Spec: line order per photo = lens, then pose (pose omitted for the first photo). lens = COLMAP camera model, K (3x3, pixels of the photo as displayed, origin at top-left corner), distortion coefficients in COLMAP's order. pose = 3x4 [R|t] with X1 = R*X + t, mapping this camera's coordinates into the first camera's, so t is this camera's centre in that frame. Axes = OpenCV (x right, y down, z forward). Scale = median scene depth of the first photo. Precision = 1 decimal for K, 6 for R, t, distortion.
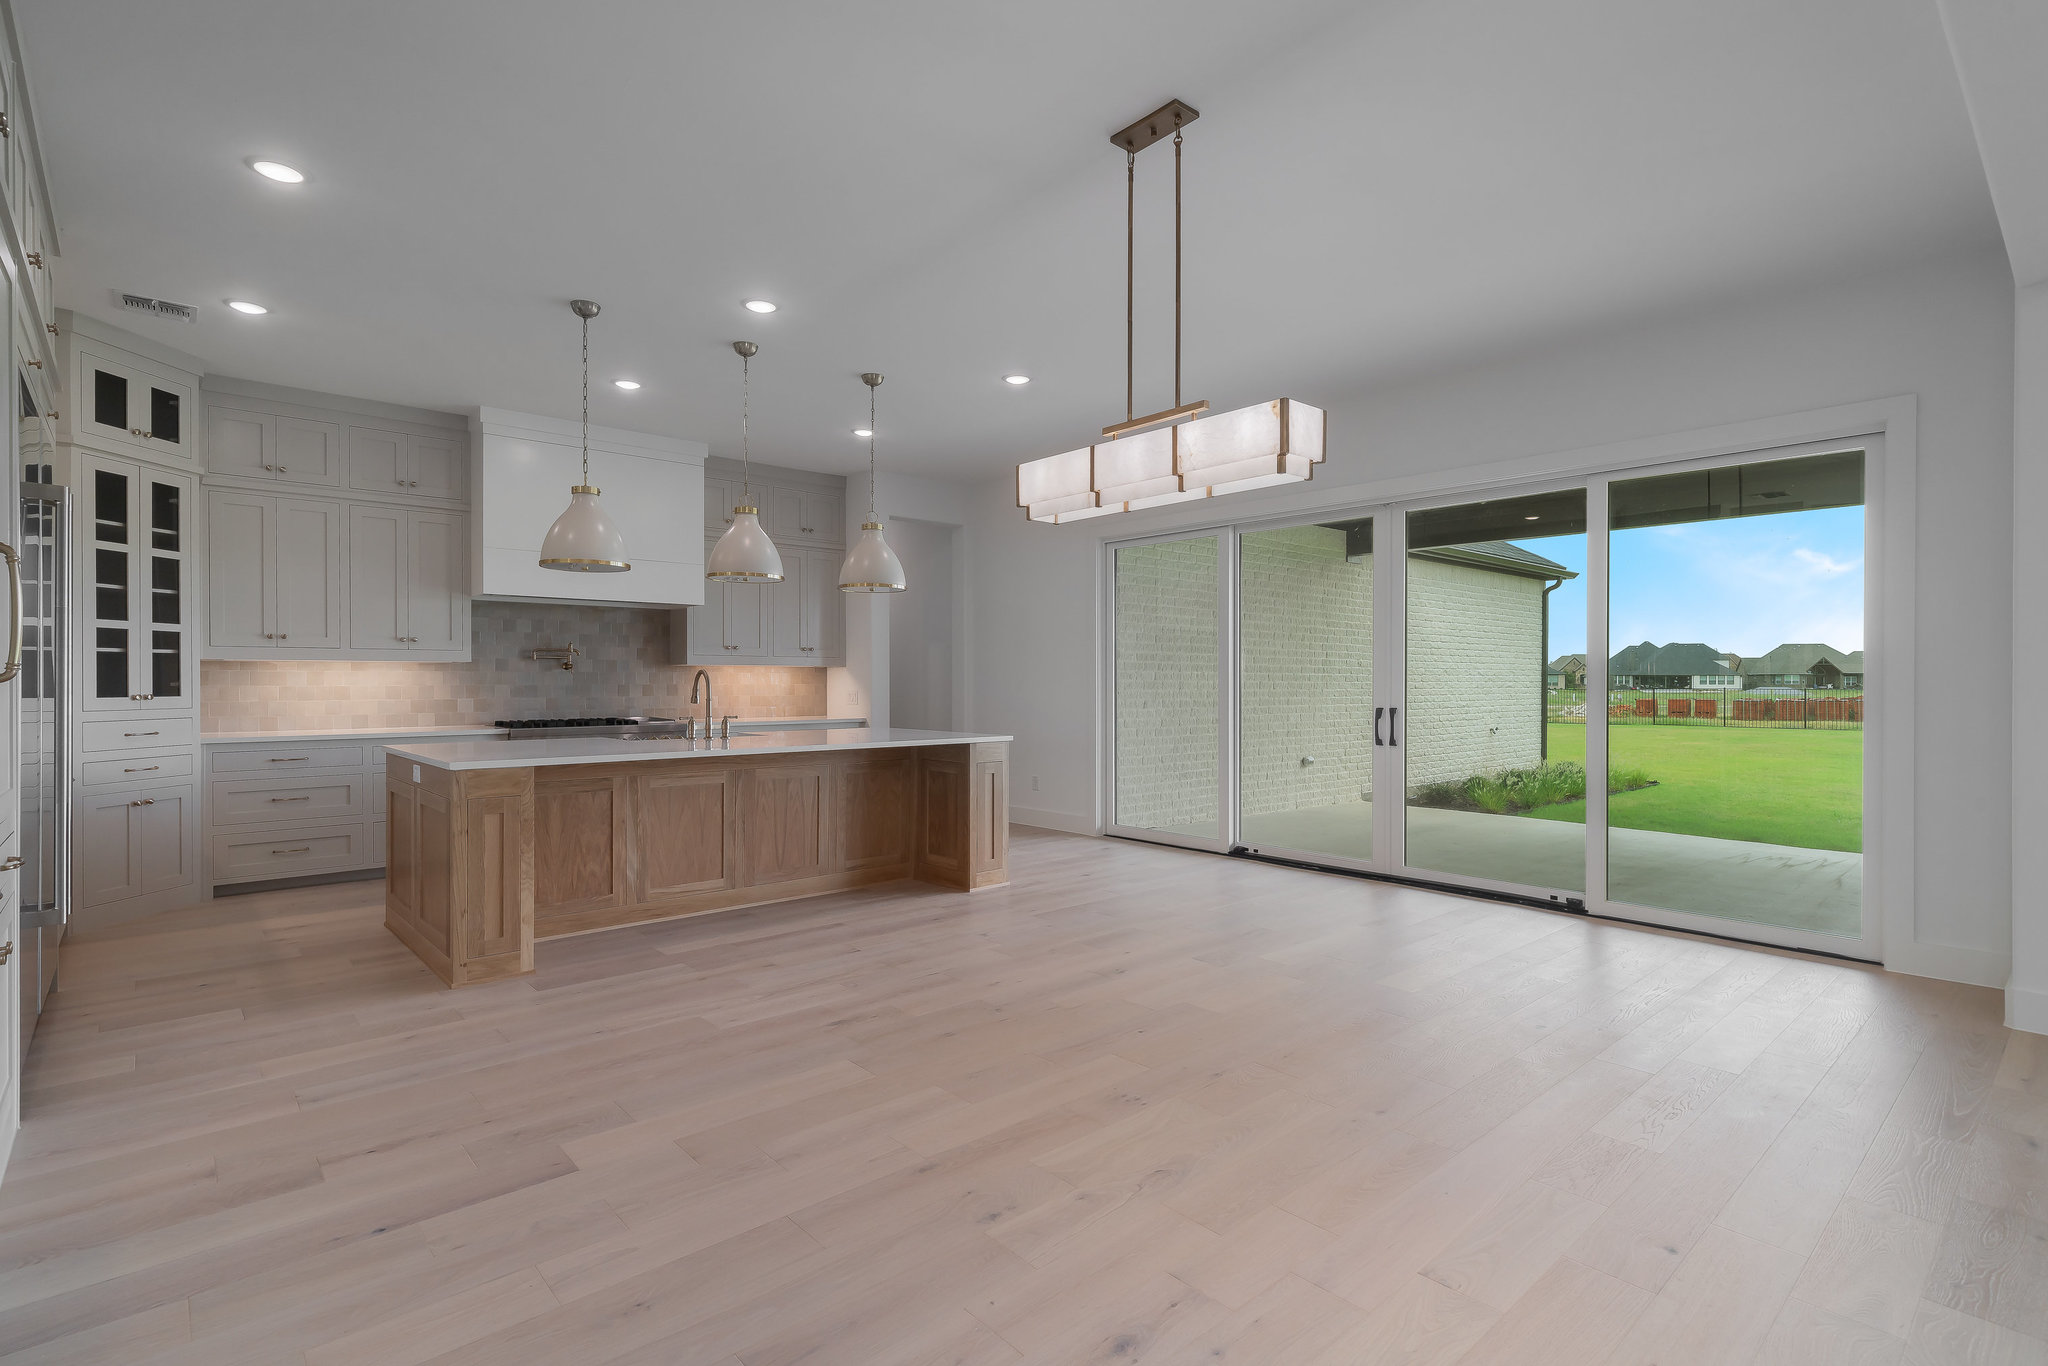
lens RADIAL K [[974.6, 0, 988.4], [0, 974.6, 682.7], [0, 0, 1]] dist [0.009678, -0.000180]
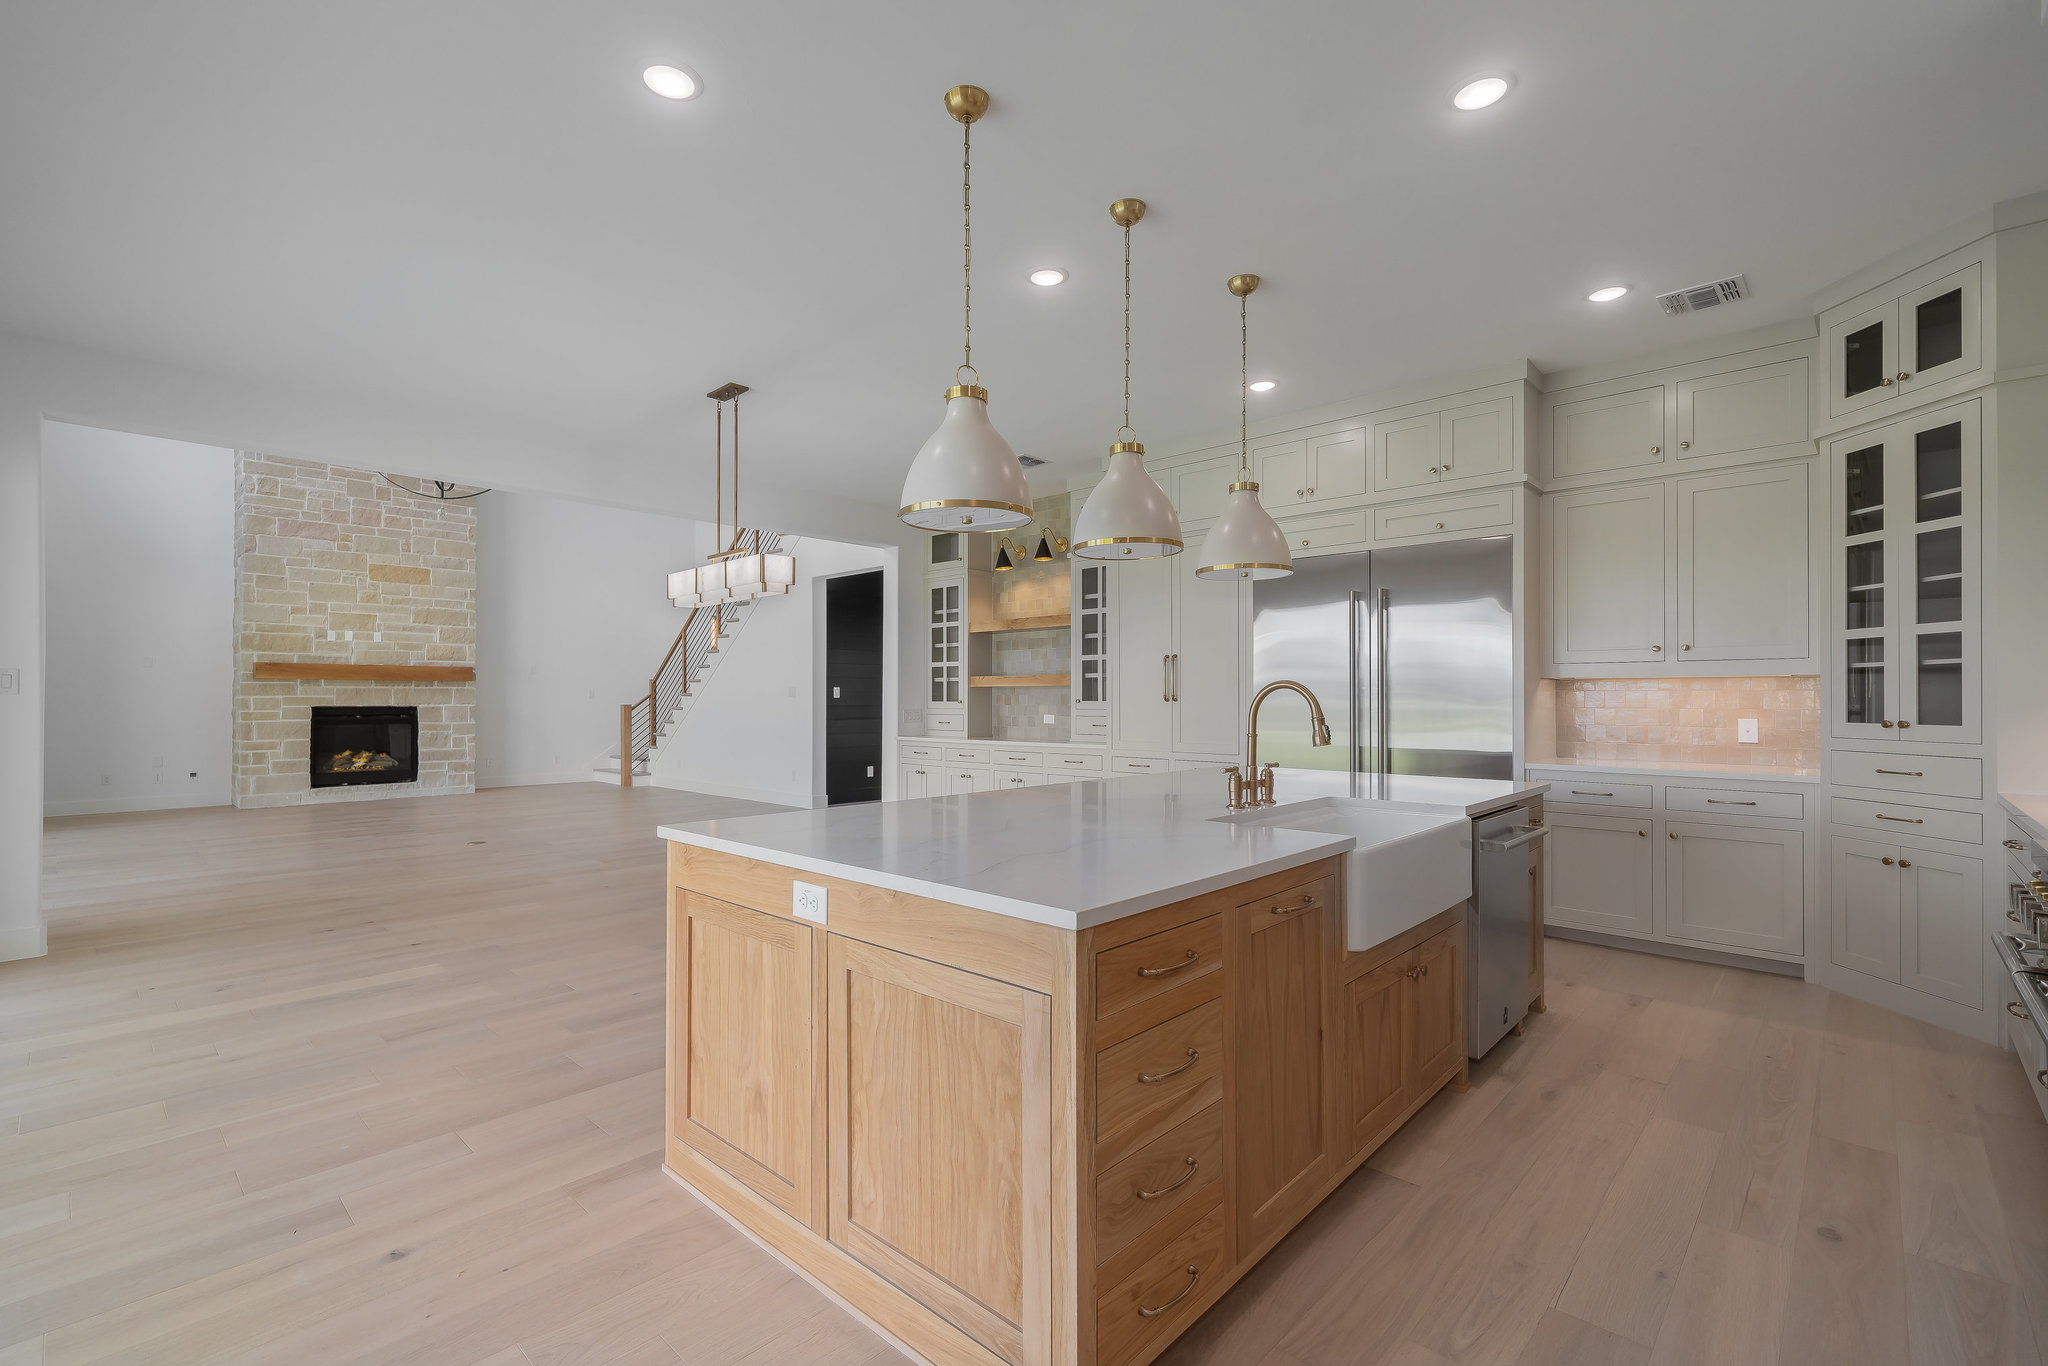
lens RADIAL K [[889.2, 0, 1014.1], [0, 889.2, 691.7], [0, 0, 1]] dist [-0.003162, -0.000113]
pose [[-0.993938, -0.000748, -0.109941, -0.069975], [-0.000276, 0.999991, -0.004314, -0.004806], [0.109943, -0.004257, -0.993929, 1.086873]]
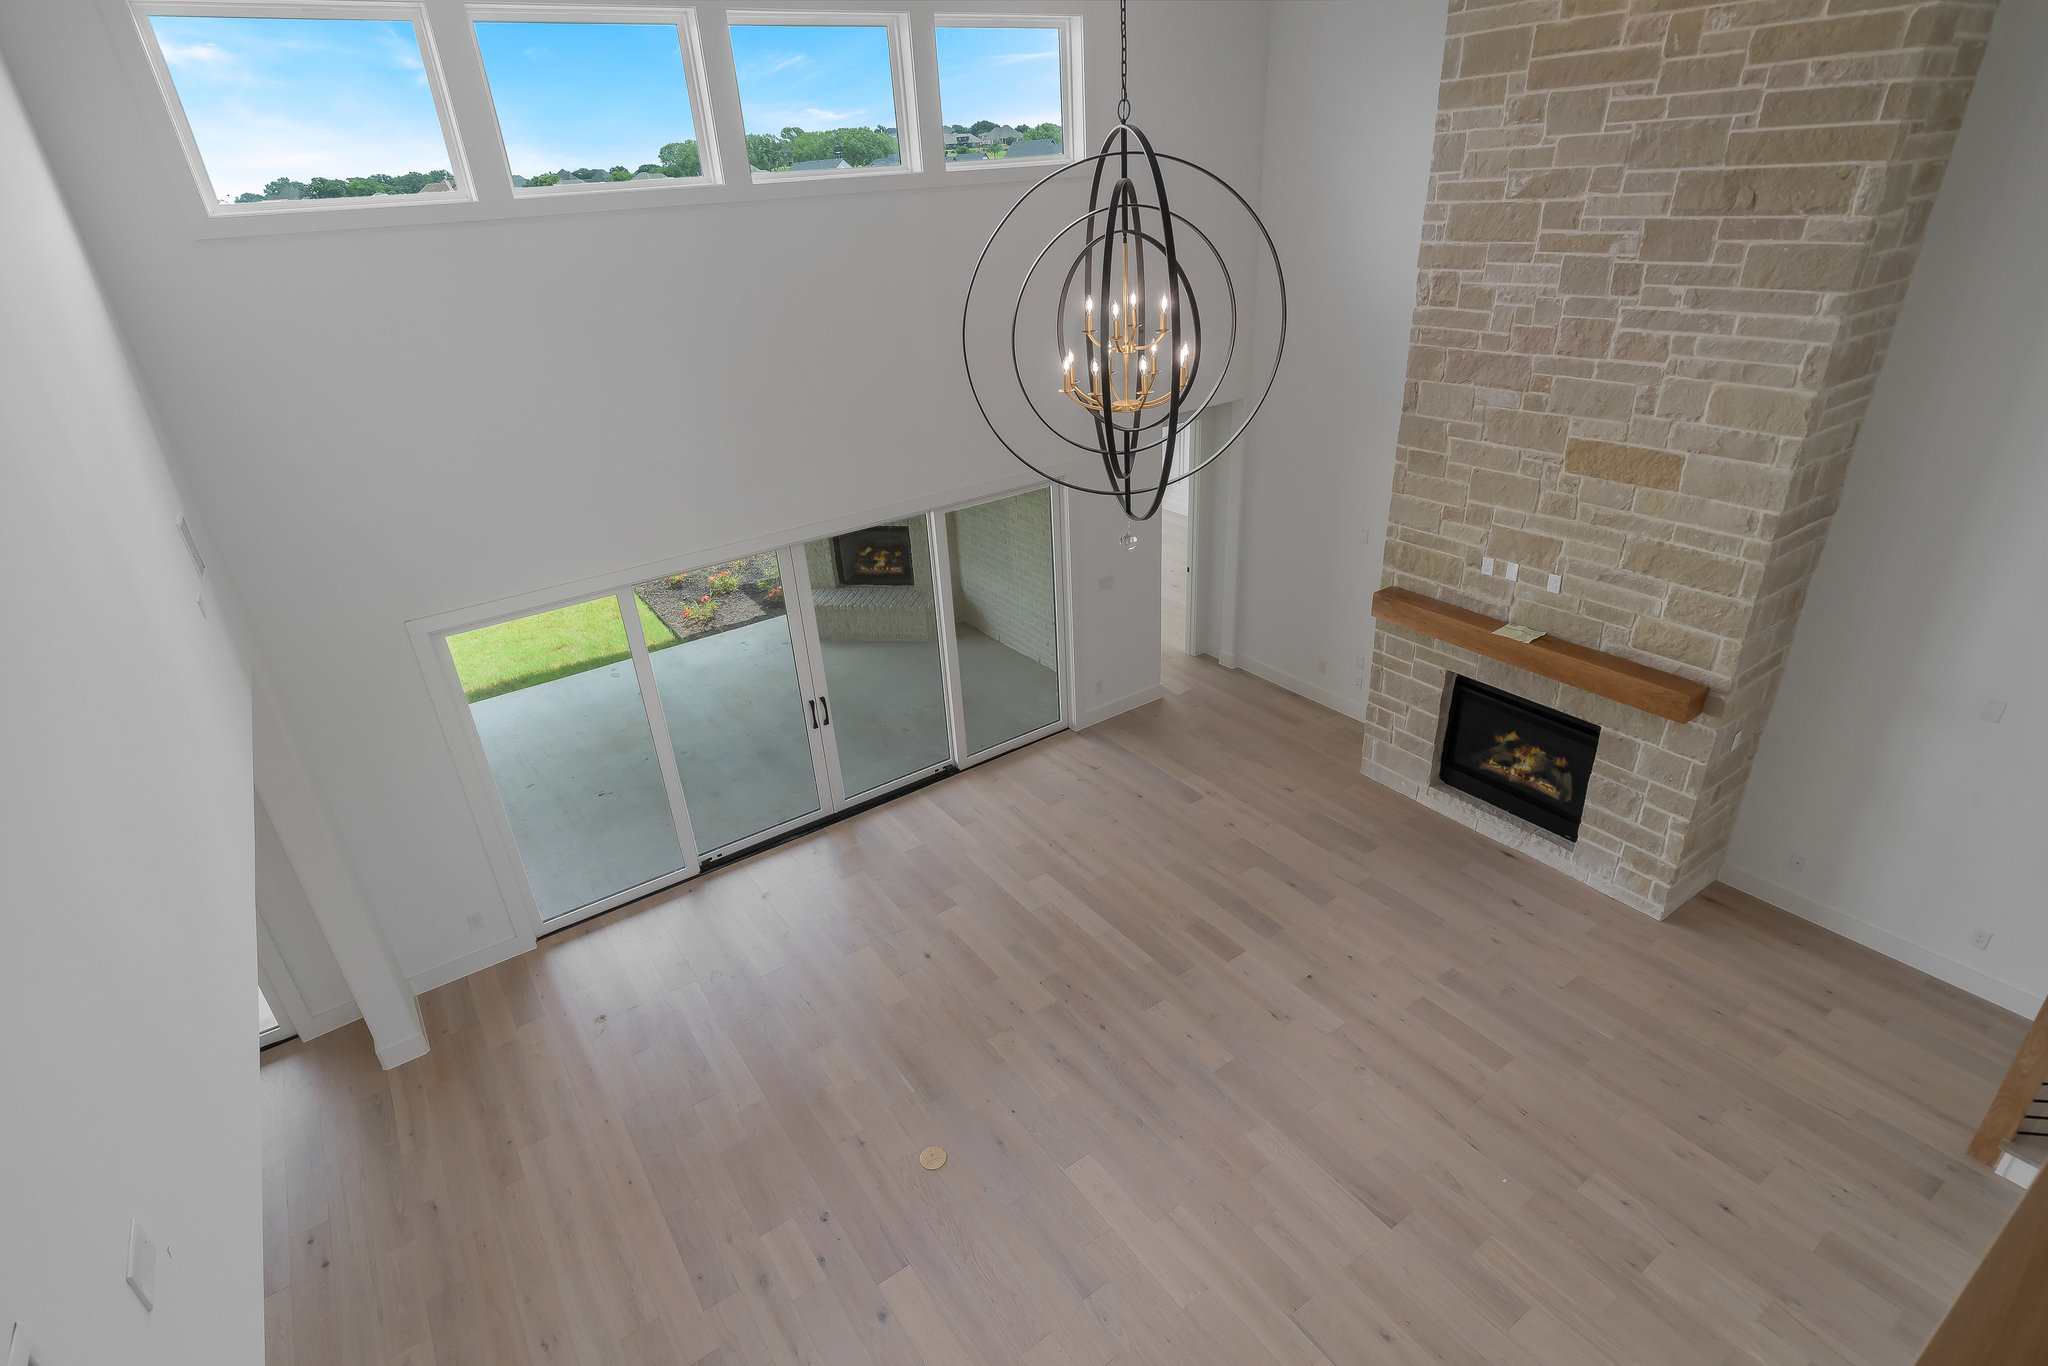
lens RADIAL K [[1019.8, 0, 1015.3], [0, 1019.8, 689.1], [0, 0, 1]] dist [0.002134, 0.000819]
pose [[0.102166, -0.454454, 0.884892, -0.035863], [0.061327, 0.890732, 0.450373, -0.439006], [-0.992875, 0.008255, 0.118873, -0.139115]]
